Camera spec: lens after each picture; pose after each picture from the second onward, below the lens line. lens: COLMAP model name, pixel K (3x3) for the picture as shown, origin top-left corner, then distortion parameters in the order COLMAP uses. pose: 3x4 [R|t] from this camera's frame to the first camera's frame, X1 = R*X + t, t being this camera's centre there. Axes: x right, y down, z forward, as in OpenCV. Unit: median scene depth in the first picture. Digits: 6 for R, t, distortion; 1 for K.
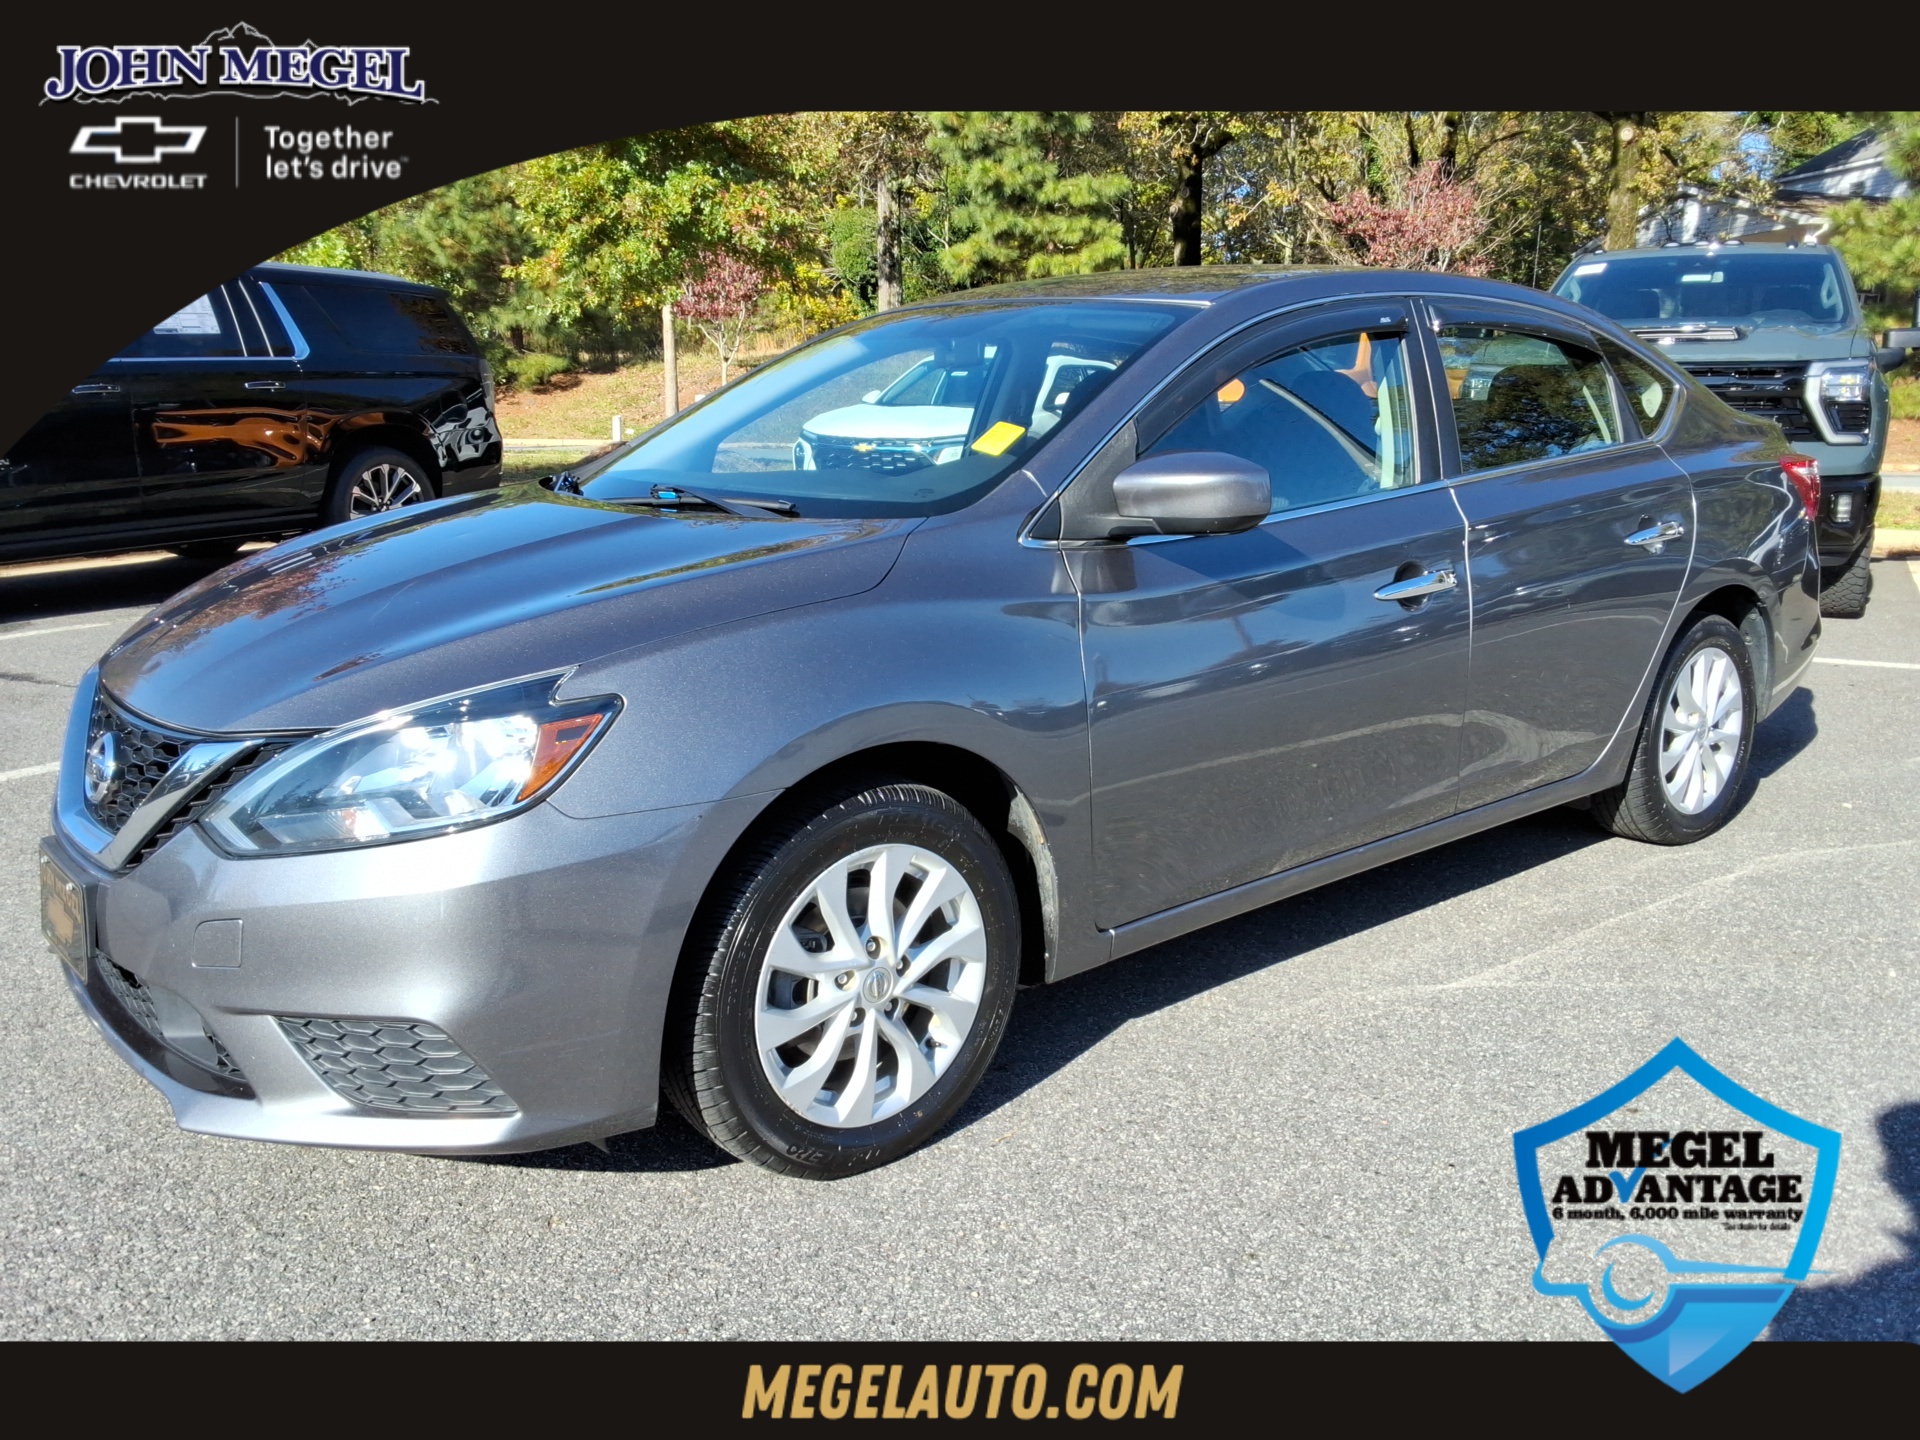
lens RADIAL K [[1552.6, 0, 978.9], [0, 1552.6, 698.0], [0, 0, 1]] dist [0.134398, -0.222988]
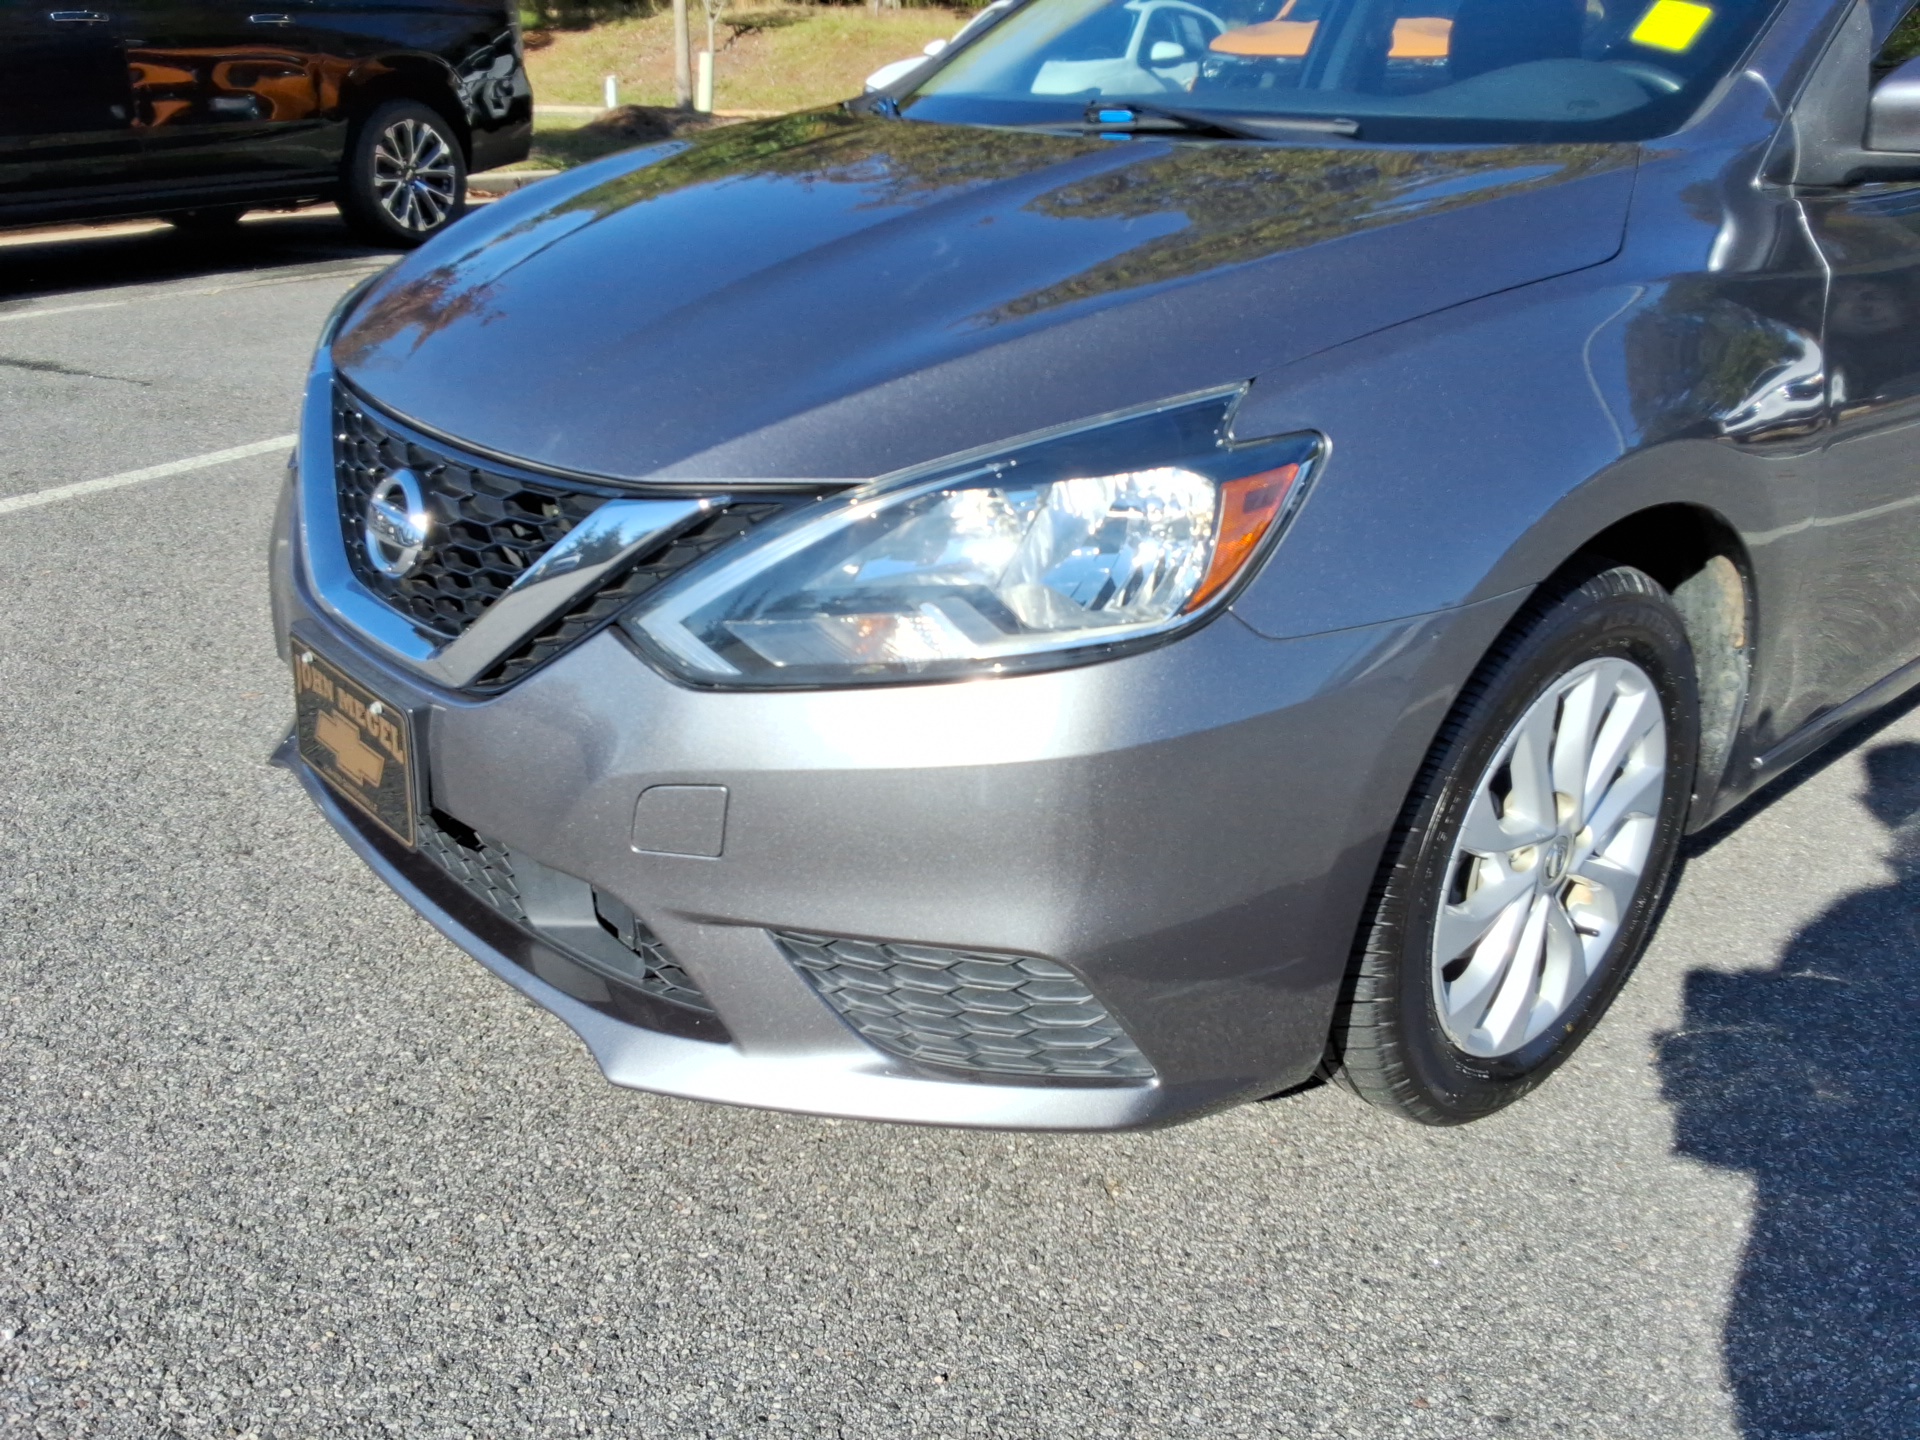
lens RADIAL K [[1534.5, 0, 962.8], [0, 1534.5, 694.0], [0, 0, 1]] dist [0.103527, -0.128648]
pose [[0.999770, 0.008933, 0.019492, -0.336997], [-0.012441, 0.982073, 0.188091, -0.011604], [-0.017462, -0.188290, 0.981958, 0.353565]]
